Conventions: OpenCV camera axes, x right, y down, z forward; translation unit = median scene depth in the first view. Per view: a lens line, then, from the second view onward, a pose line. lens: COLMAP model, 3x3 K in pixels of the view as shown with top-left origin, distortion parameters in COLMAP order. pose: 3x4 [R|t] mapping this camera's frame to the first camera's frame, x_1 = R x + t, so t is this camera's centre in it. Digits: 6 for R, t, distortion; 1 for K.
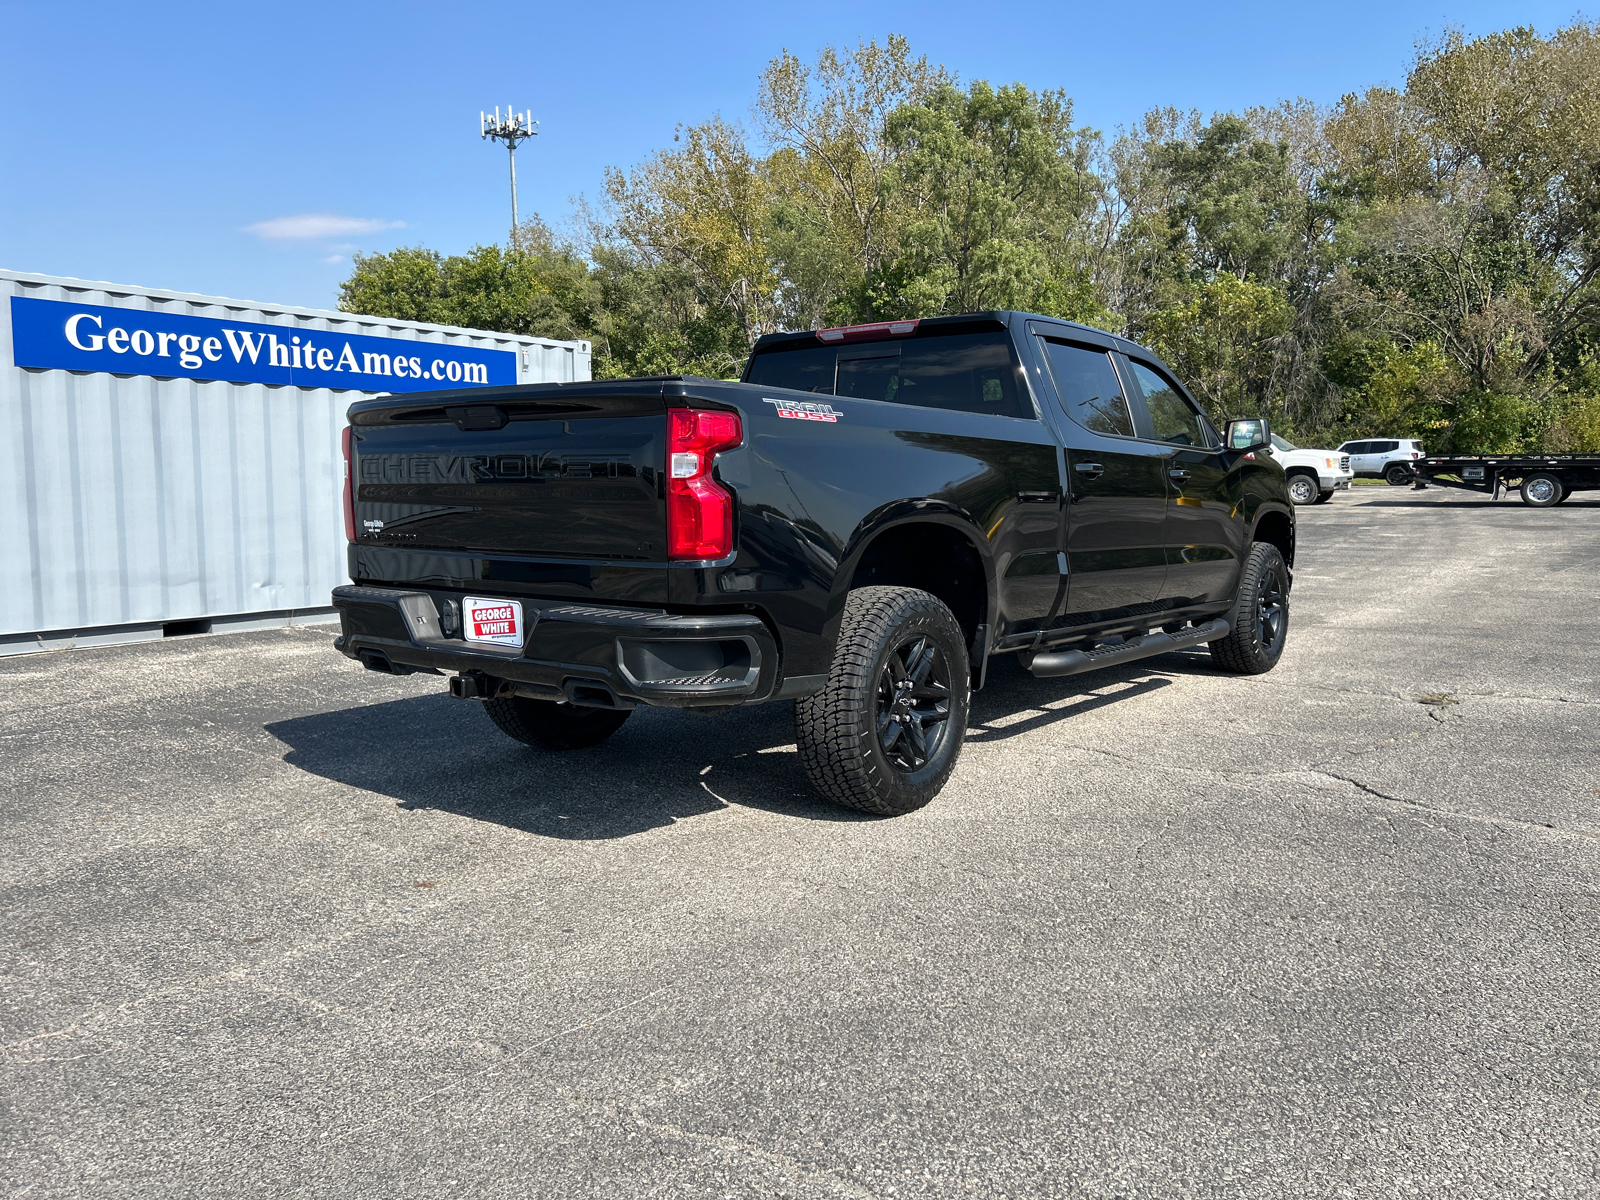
lens RADIAL K [[1210.8, 0, 806.0], [0, 1210.8, 598.9], [0, 0, 1]] dist [0.052007, -0.063406]
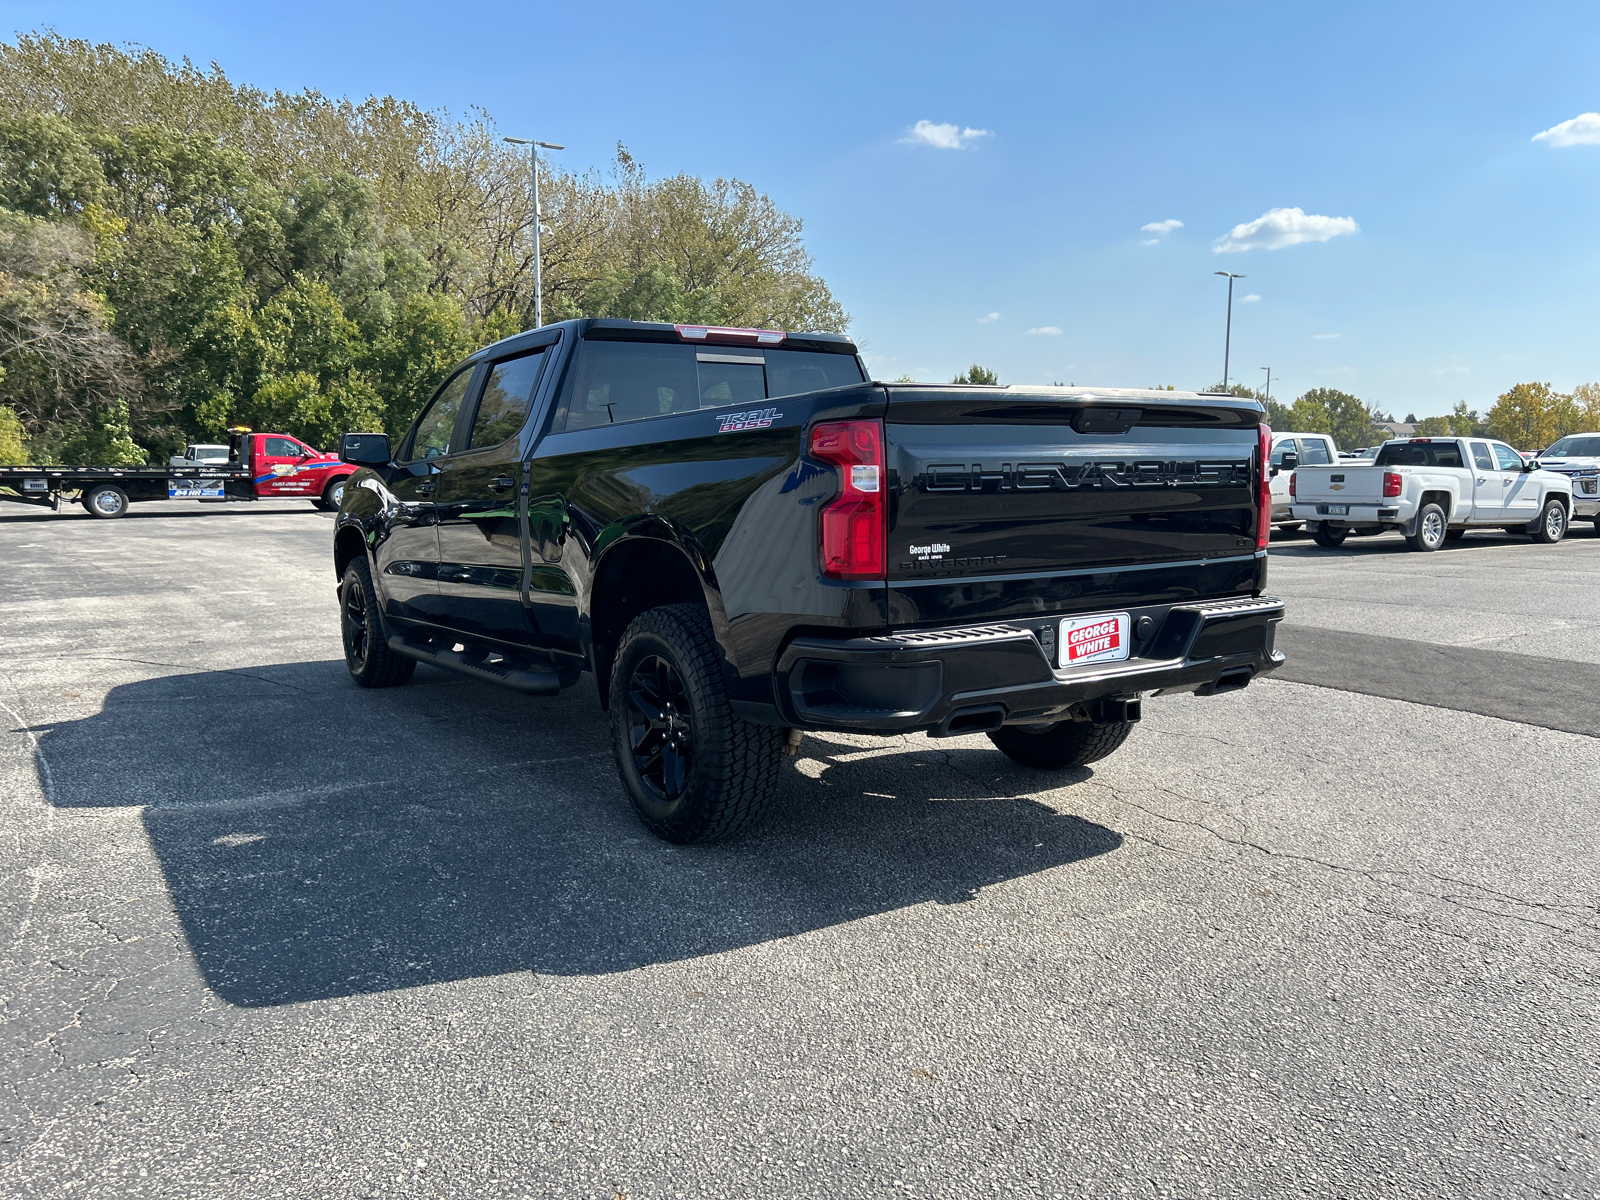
lens RADIAL K [[1210.8, 0, 806.0], [0, 1210.8, 598.9], [0, 0, 1]] dist [0.052007, -0.063406]
pose [[0.311366, -0.093600, 0.945669, -1.110063], [0.103518, 0.992556, 0.064157, -0.087463], [-0.944635, 0.077917, 0.318738, 0.840162]]
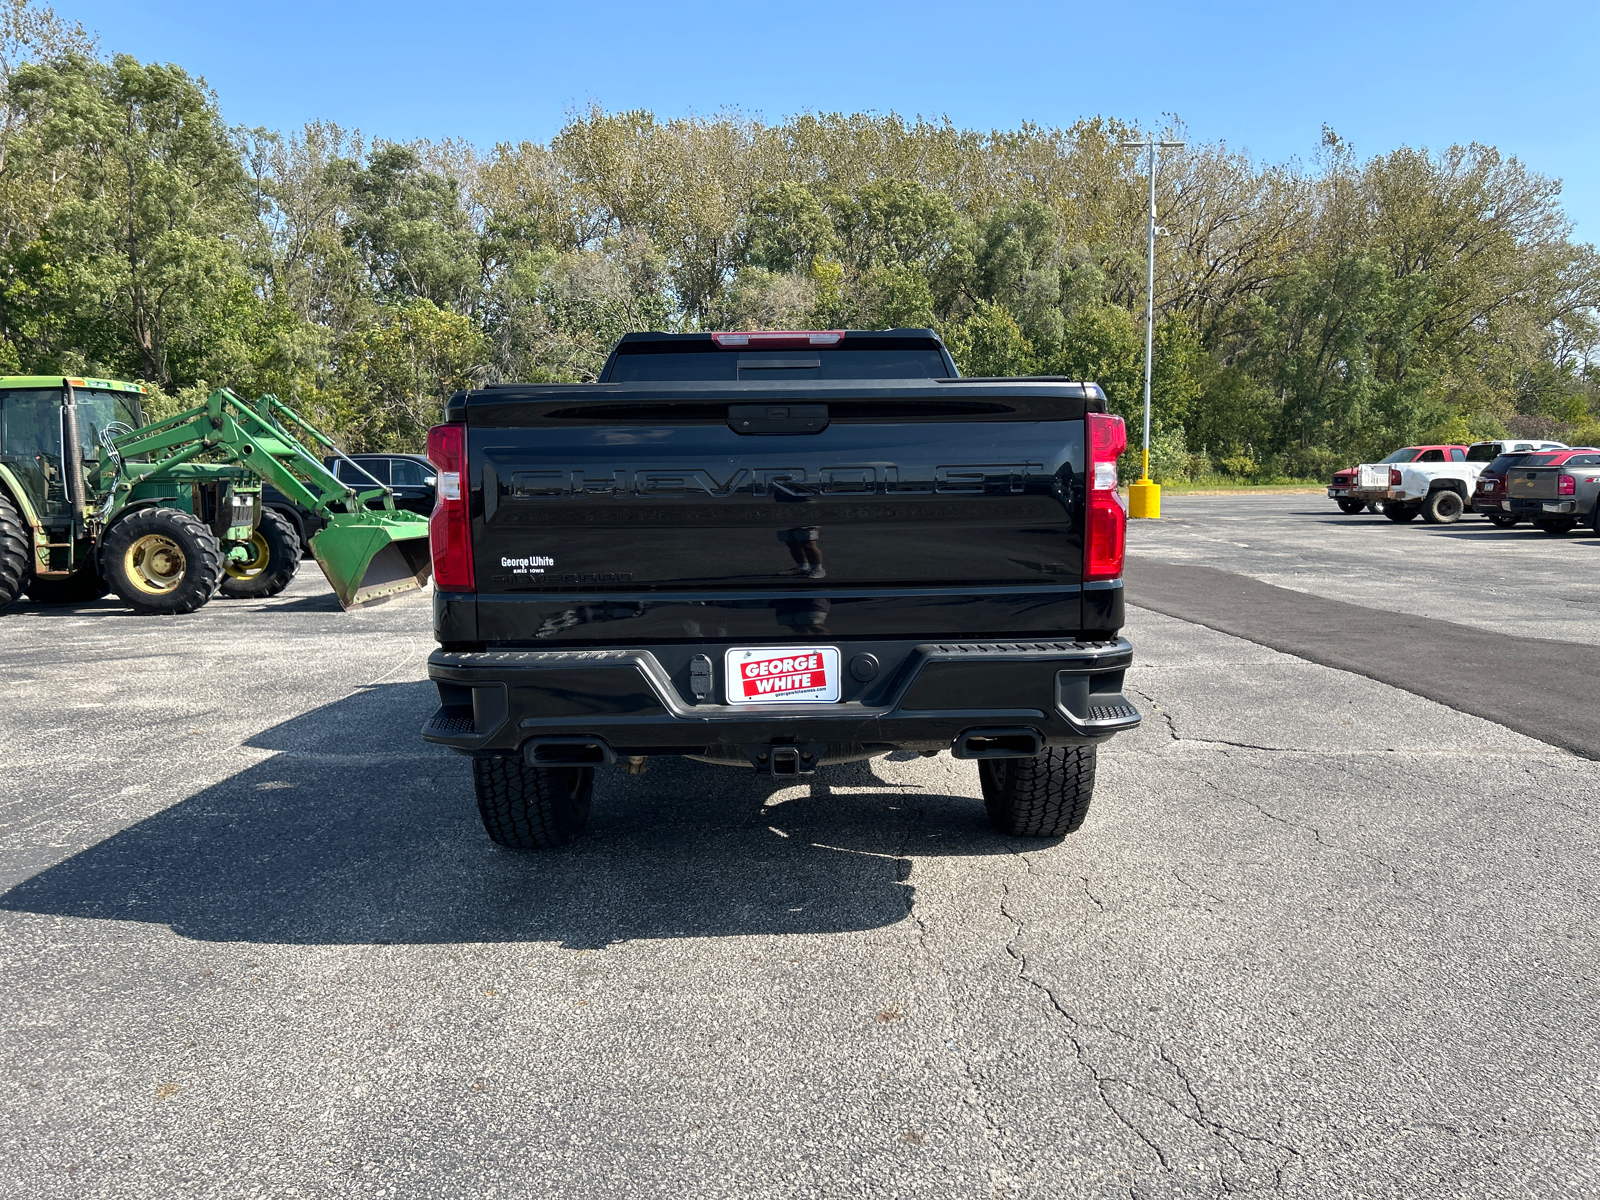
lens RADIAL K [[1210.8, 0, 806.0], [0, 1210.8, 598.9], [0, 0, 1]] dist [0.052007, -0.063406]
pose [[0.776319, -0.059116, 0.627562, -0.680968], [0.071913, 0.997398, 0.004995, -0.031227], [-0.626225, 0.041252, 0.778550, 0.347041]]
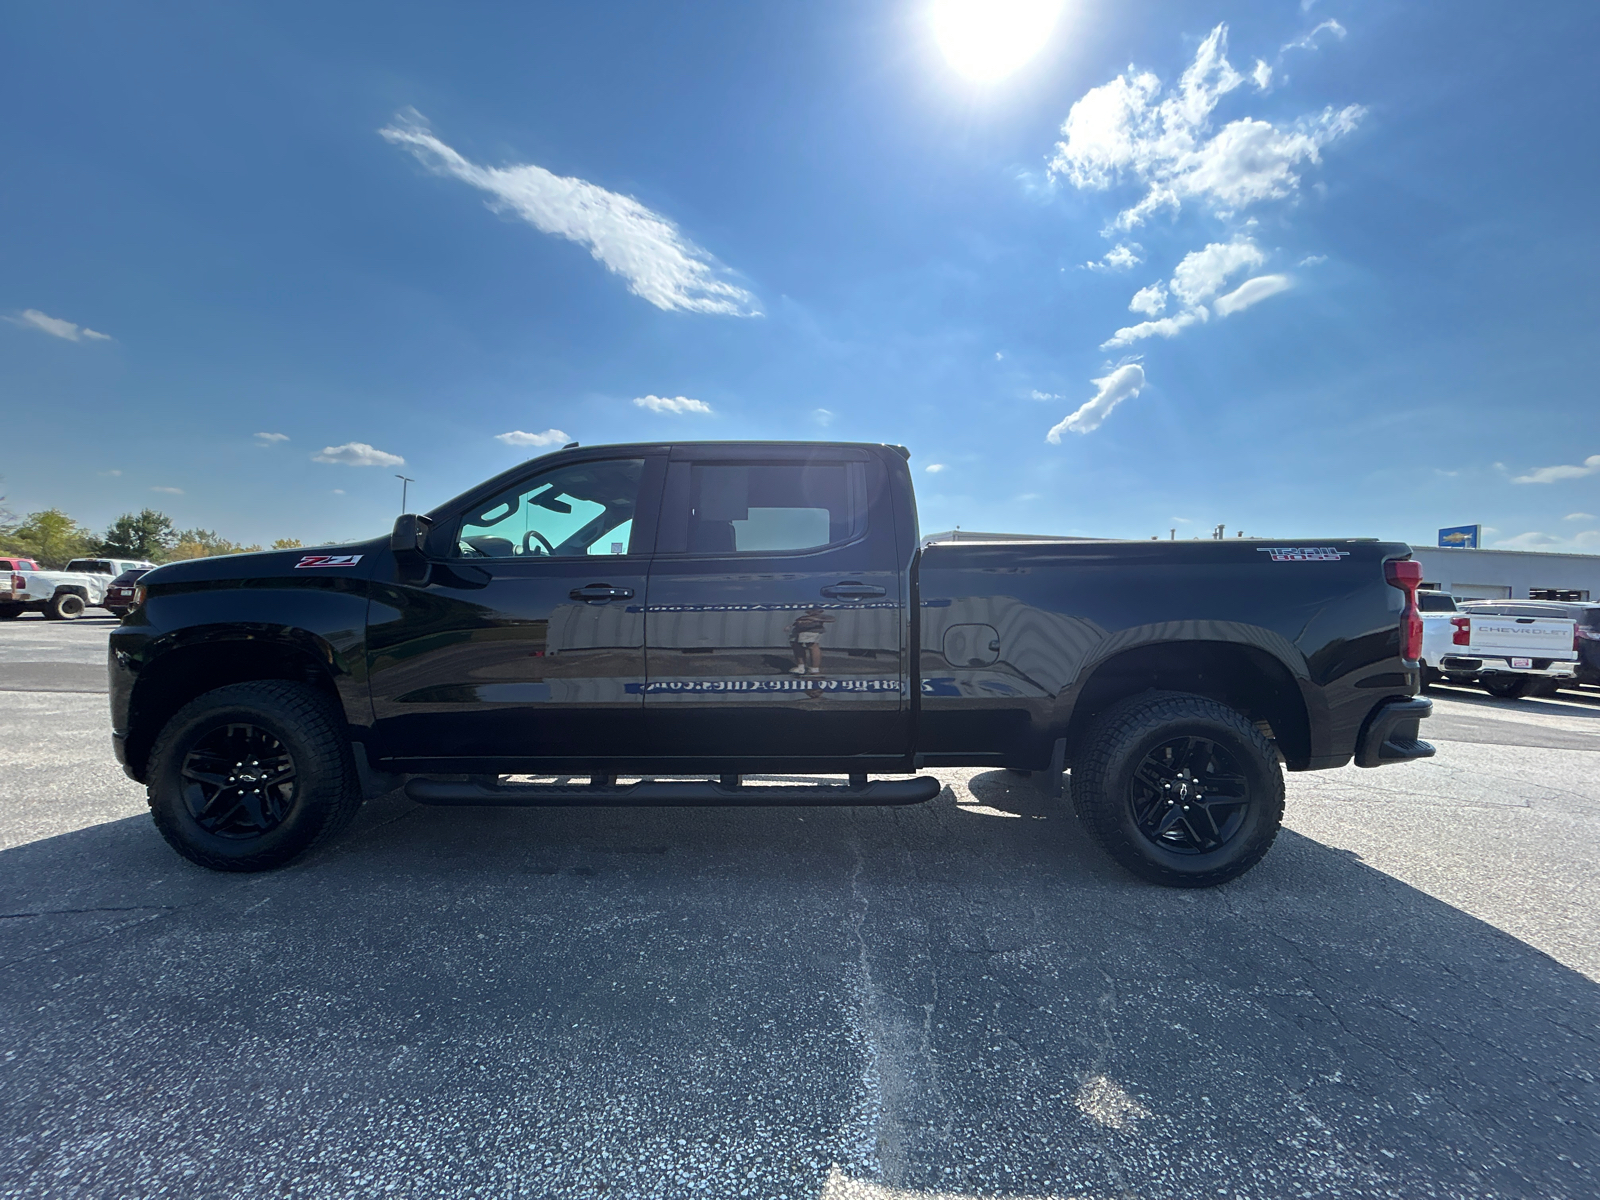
lens RADIAL K [[650.9, 0, 800.0], [0, 650.9, 600.0], [0, 0, 1]] dist [-0.001209, -0.000053]
pose [[-0.607423, -0.000532, 0.794379, -0.528967], [0.065562, 0.996555, 0.050800, -0.179219], [-0.791669, 0.082938, -0.605295, 1.906147]]
